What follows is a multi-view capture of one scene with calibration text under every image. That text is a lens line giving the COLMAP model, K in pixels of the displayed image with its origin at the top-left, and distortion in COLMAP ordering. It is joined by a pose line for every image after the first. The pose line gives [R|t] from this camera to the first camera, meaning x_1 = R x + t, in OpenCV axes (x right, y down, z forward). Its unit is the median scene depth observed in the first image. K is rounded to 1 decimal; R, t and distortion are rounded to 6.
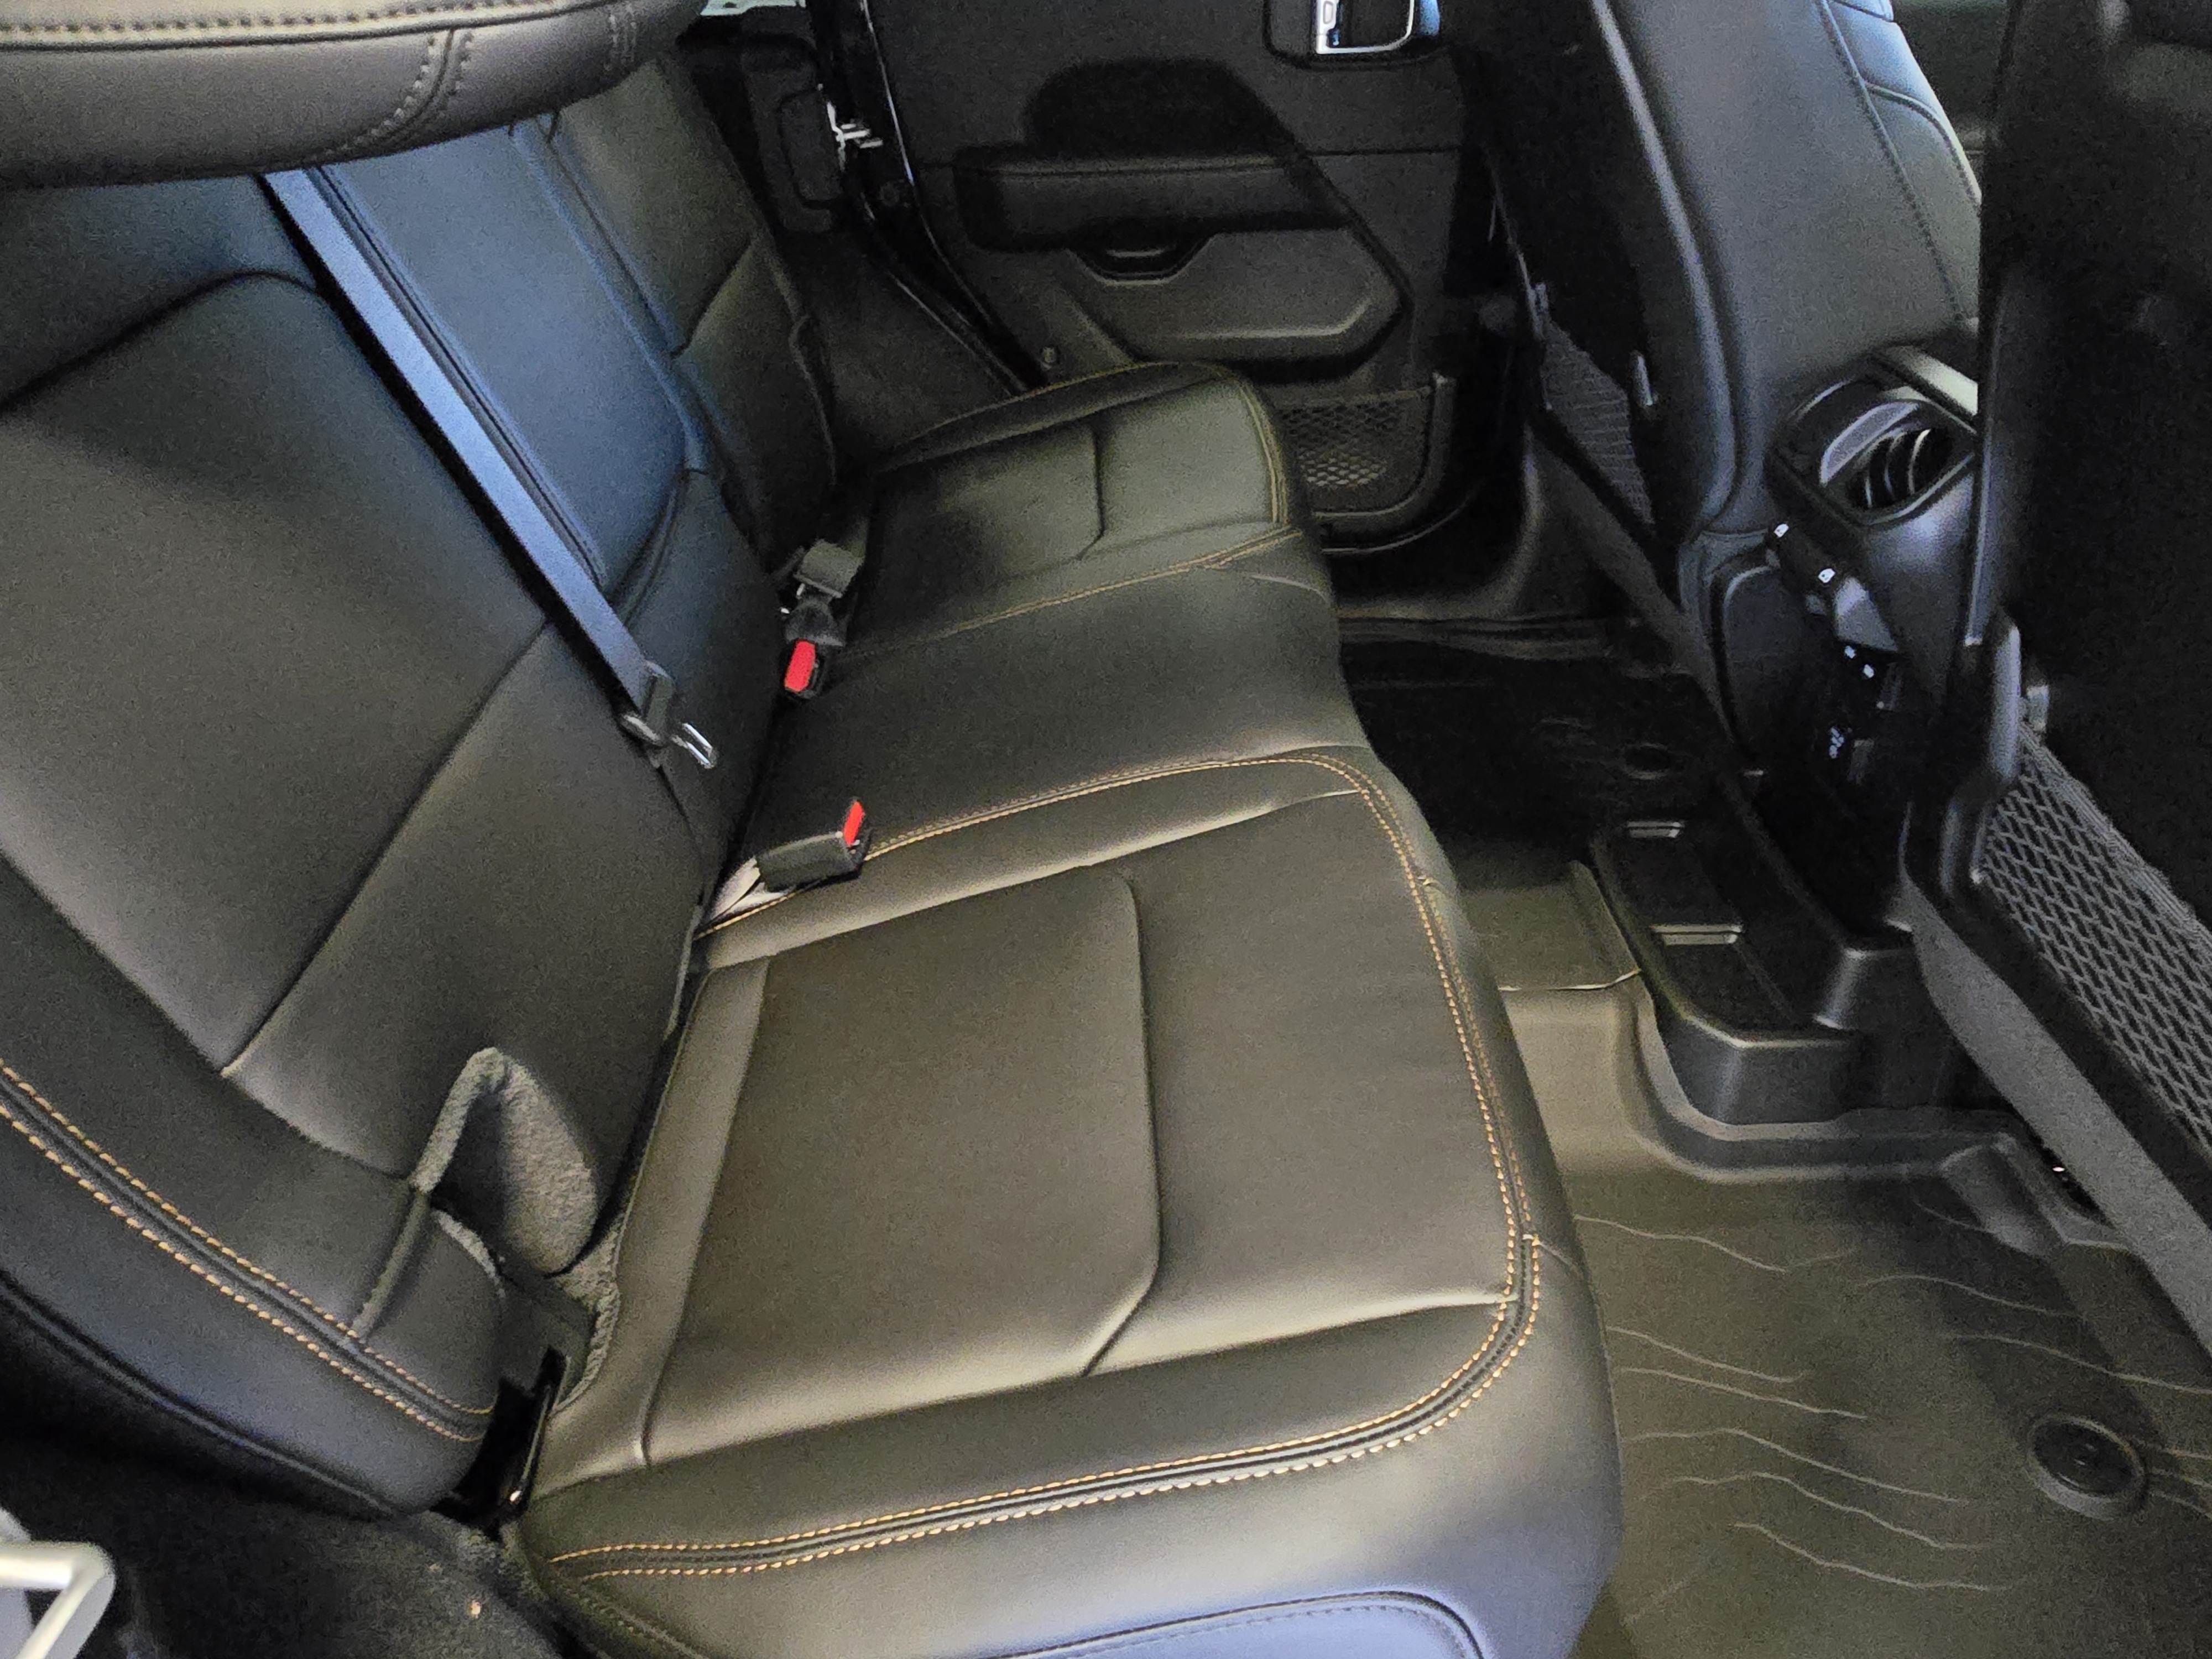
lens RADIAL K [[1529.4, 0, 1106.0], [0, 1529.4, 829.5], [0, 0, 1]] dist [-0.005315, 0.002445]
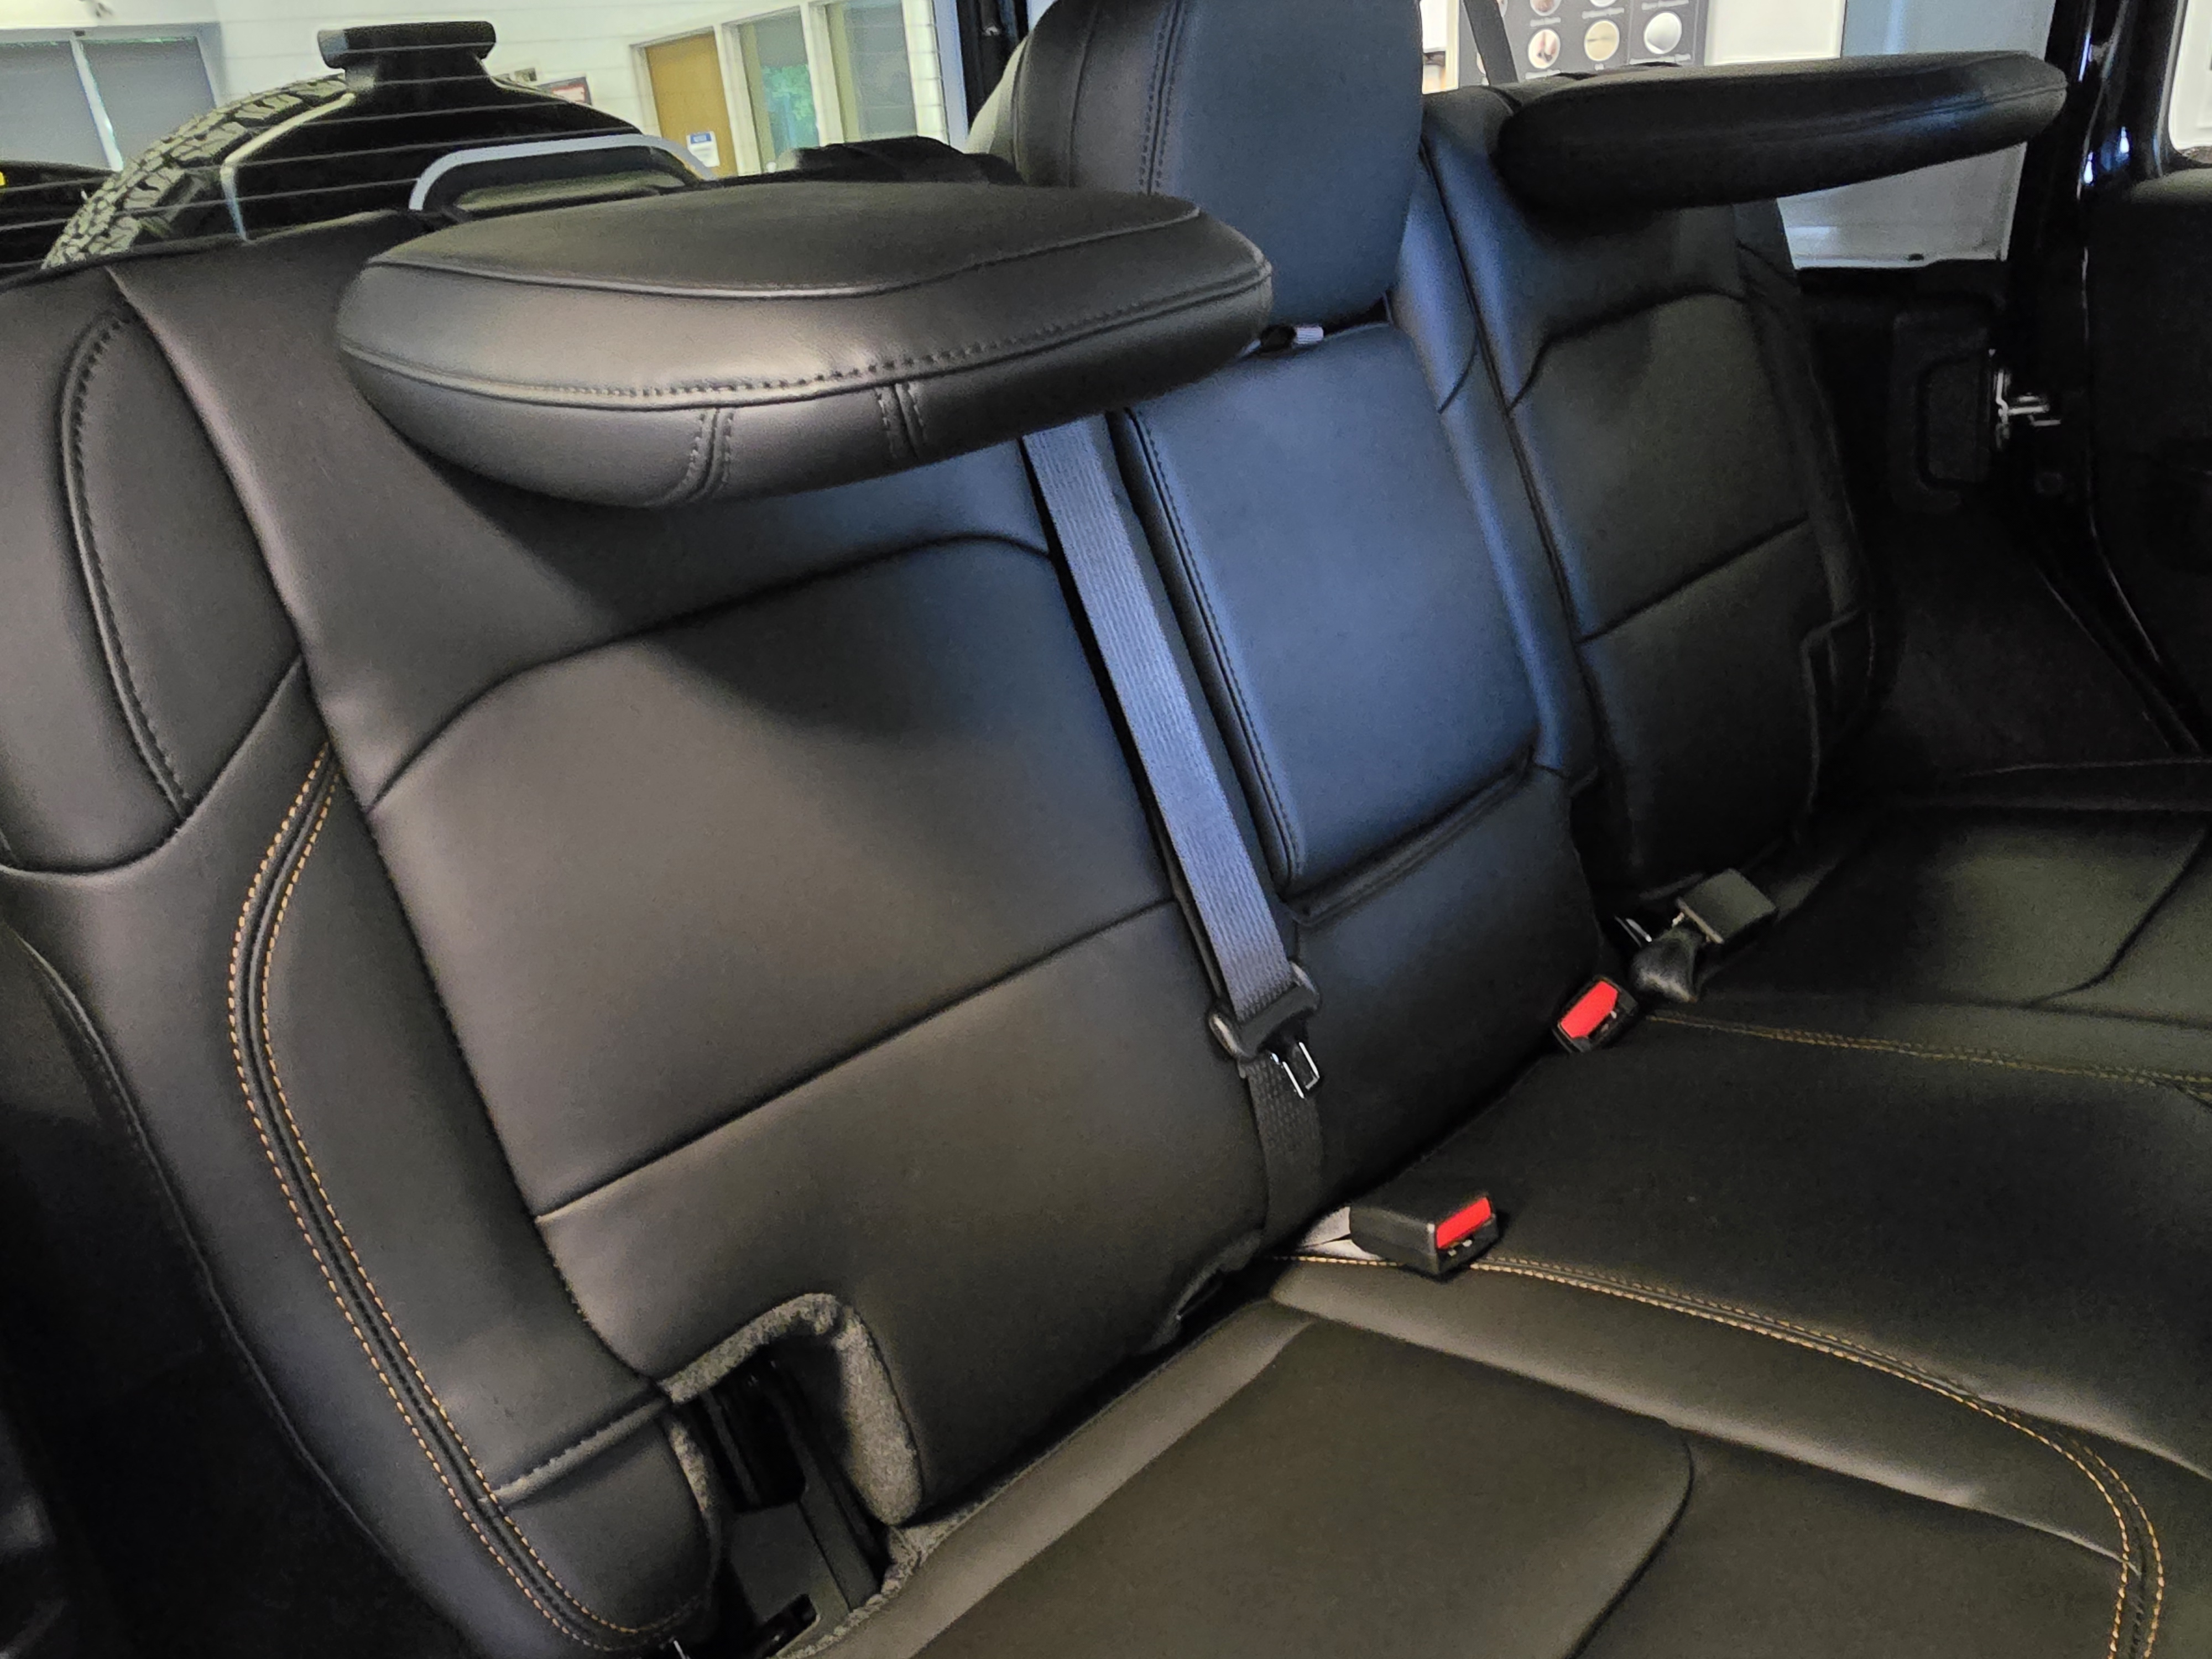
lens RADIAL K [[1529.4, 0, 1106.0], [0, 1529.4, 829.5], [0, 0, 1]] dist [-0.005315, 0.002445]
pose [[0.660456, 0.283606, -0.695245, 0.226467], [-0.353382, 0.934374, 0.045452, -0.173199], [0.662509, 0.215668, 0.717335, 0.218582]]
